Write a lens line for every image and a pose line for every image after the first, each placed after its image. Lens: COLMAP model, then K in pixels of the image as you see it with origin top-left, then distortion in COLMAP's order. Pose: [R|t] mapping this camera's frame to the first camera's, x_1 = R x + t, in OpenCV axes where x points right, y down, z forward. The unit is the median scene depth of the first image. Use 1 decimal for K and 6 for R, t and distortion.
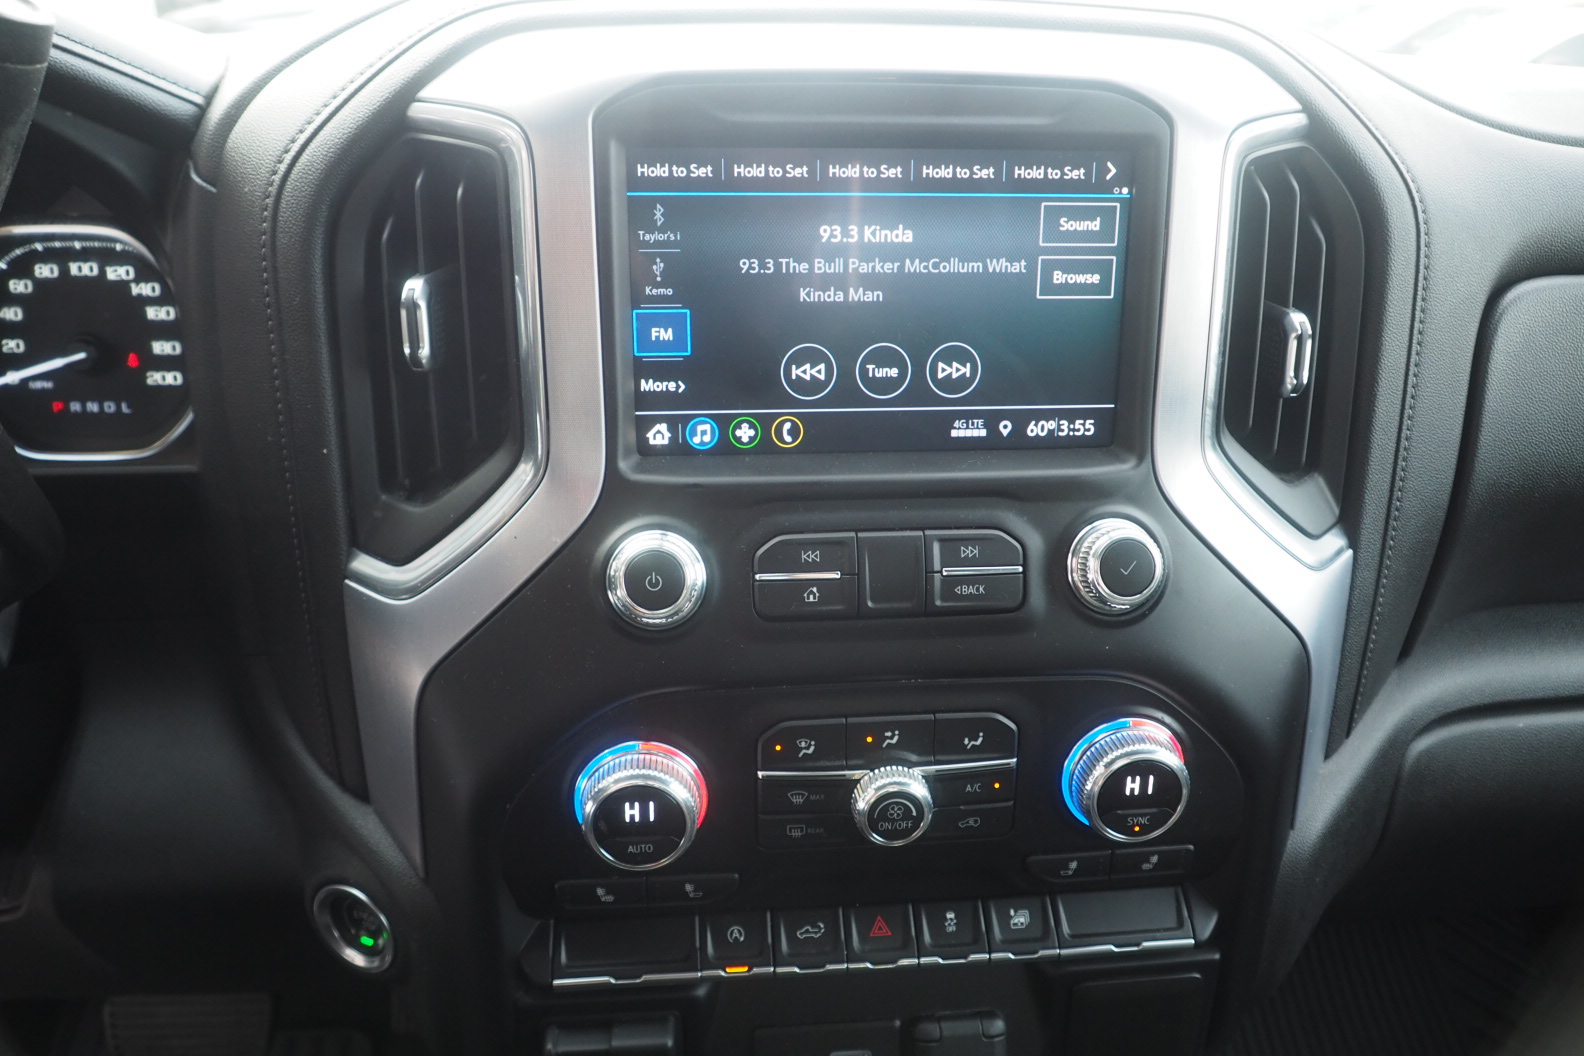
lens RADIAL K [[1106.9, 0, 806.2], [0, 1106.9, 521.5], [0, 0, 1]] dist [-0.040320, 0.010615]
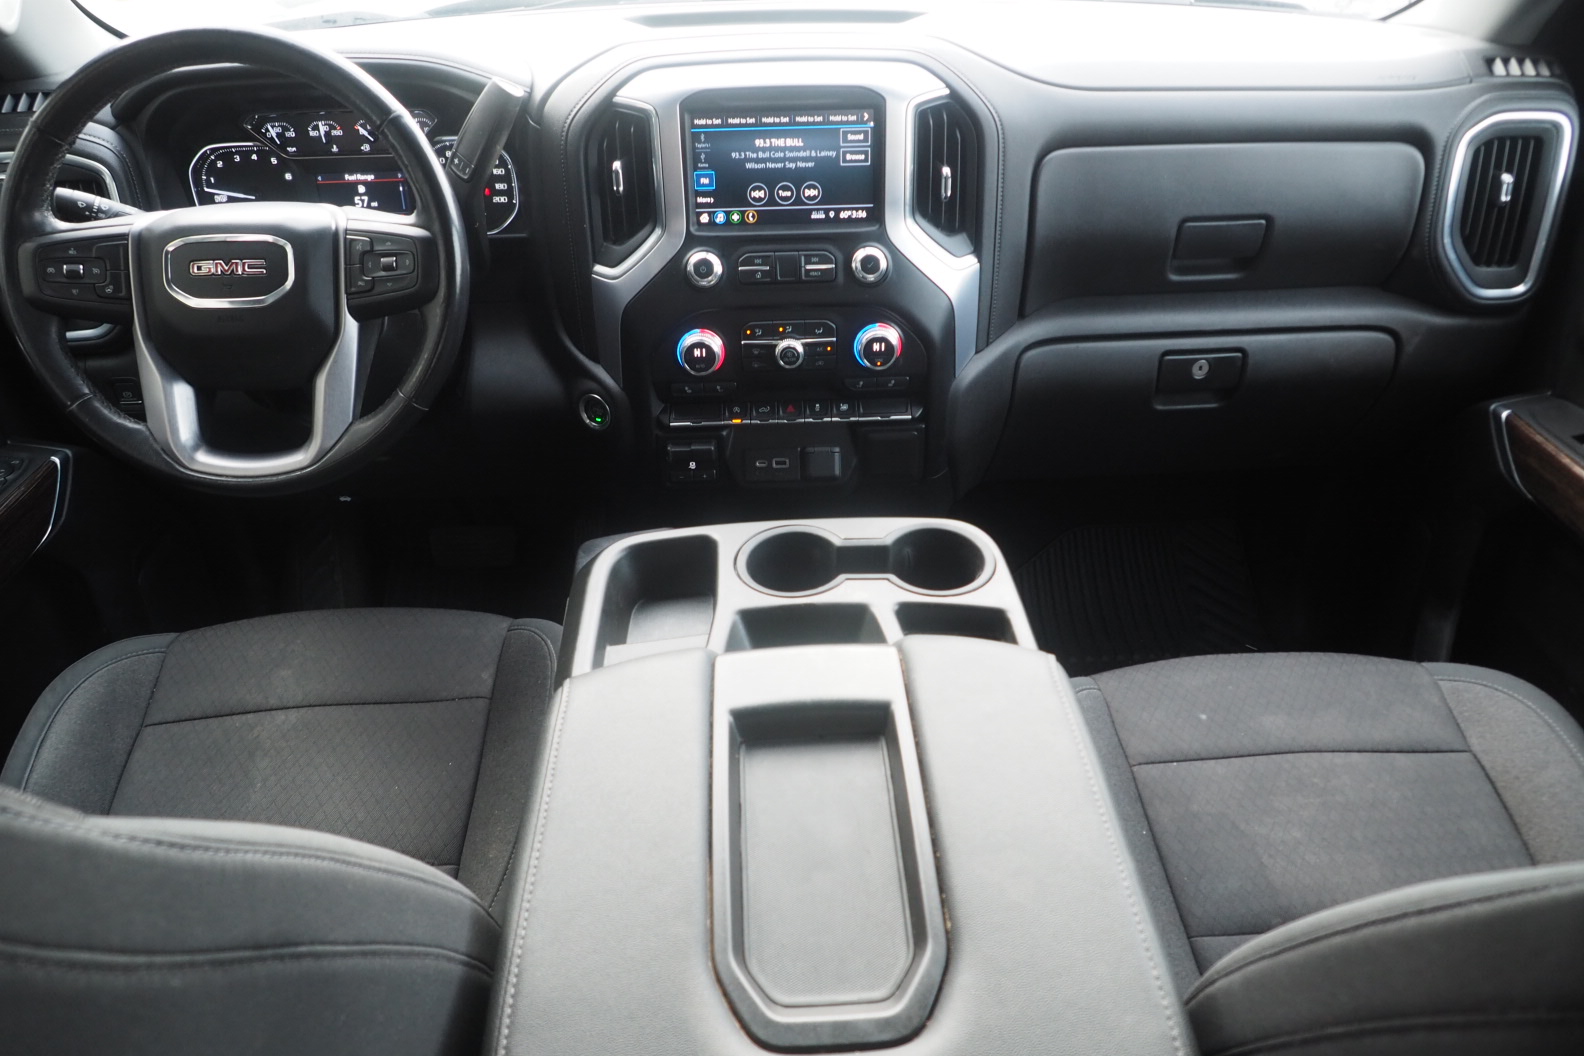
lens RADIAL K [[1106.9, 0, 805.3], [0, 1106.9, 547.1], [0, 0, 1]] dist [-0.040320, 0.010615]
pose [[0.998101, 0.007311, -0.061158, 0.289952], [0.003885, 0.983482, 0.180963, 0.229751], [0.061471, -0.180857, 0.981586, -1.818668]]
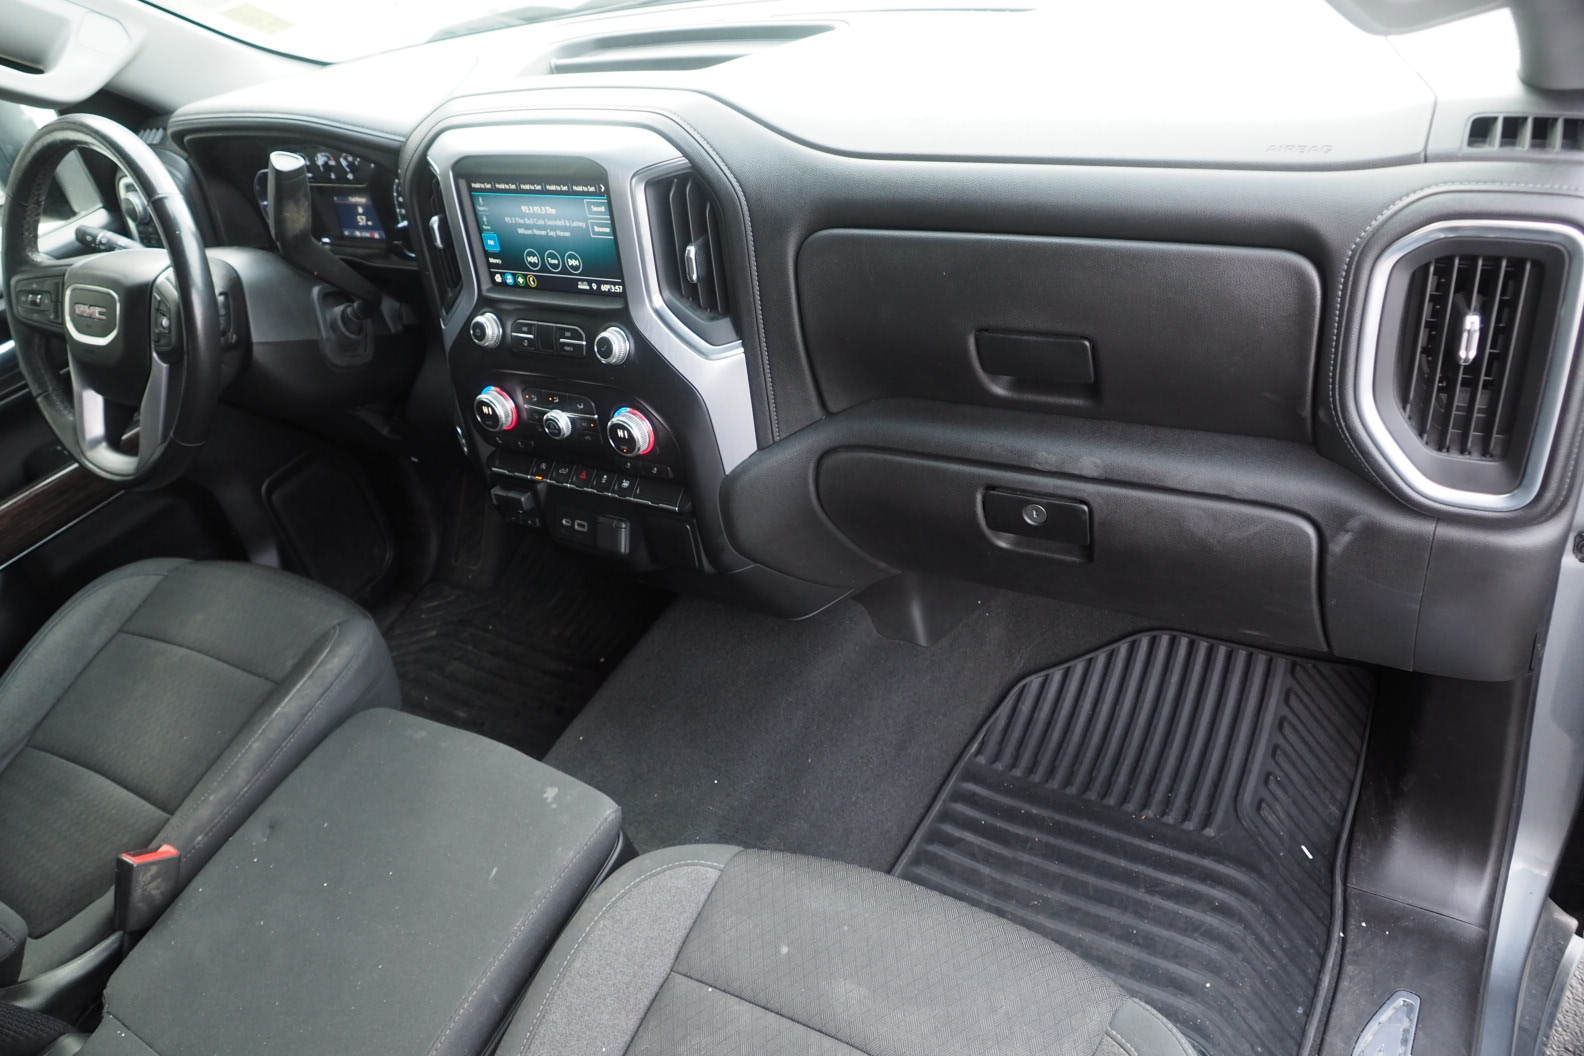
lens RADIAL K [[1106.9, 0, 826.8], [0, 1106.9, 527.4], [0, 0, 1]] dist [-0.040320, 0.010615]
pose [[0.799239, 0.220633, -0.559050, 2.157176], [-0.061936, 0.955464, 0.288534, -0.321945], [0.597813, -0.195983, 0.777310, -0.754005]]
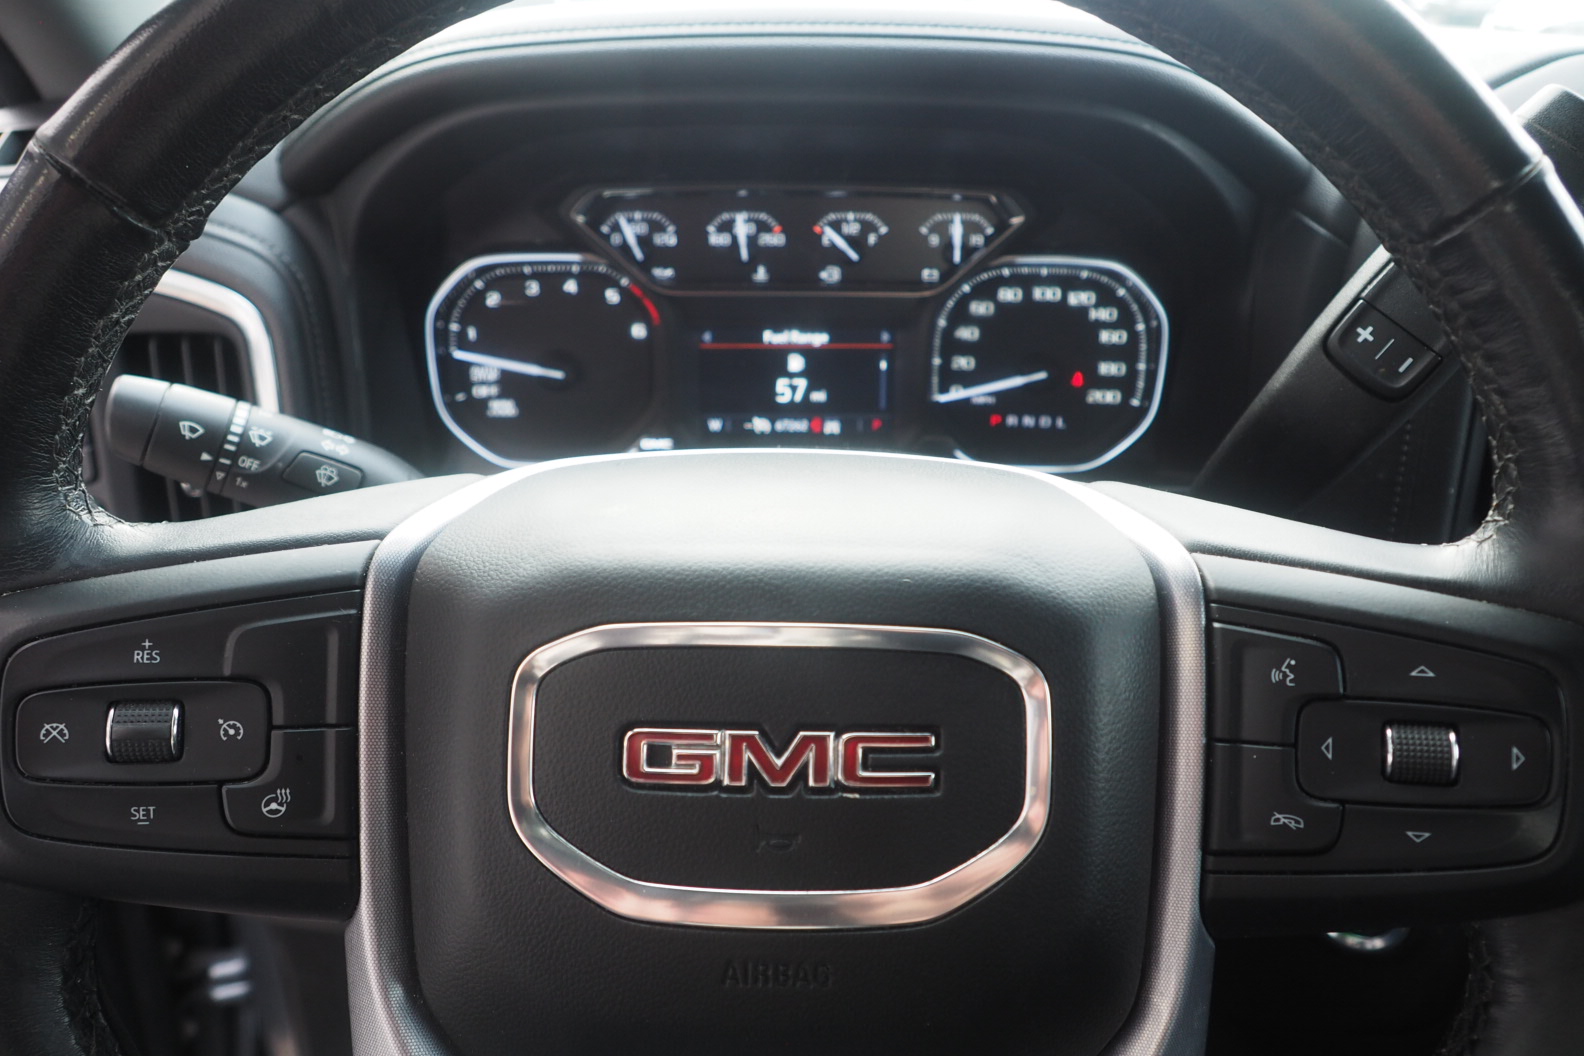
lens RADIAL K [[1106.9, 0, 788.2], [0, 1106.9, 520.3], [0, 0, 1]] dist [-0.040320, 0.010615]
pose [[0.993382, 0.033652, -0.109819, -0.959940], [-0.027819, 0.998142, 0.054216, -0.075350], [0.111440, -0.050802, 0.992472, -0.137181]]
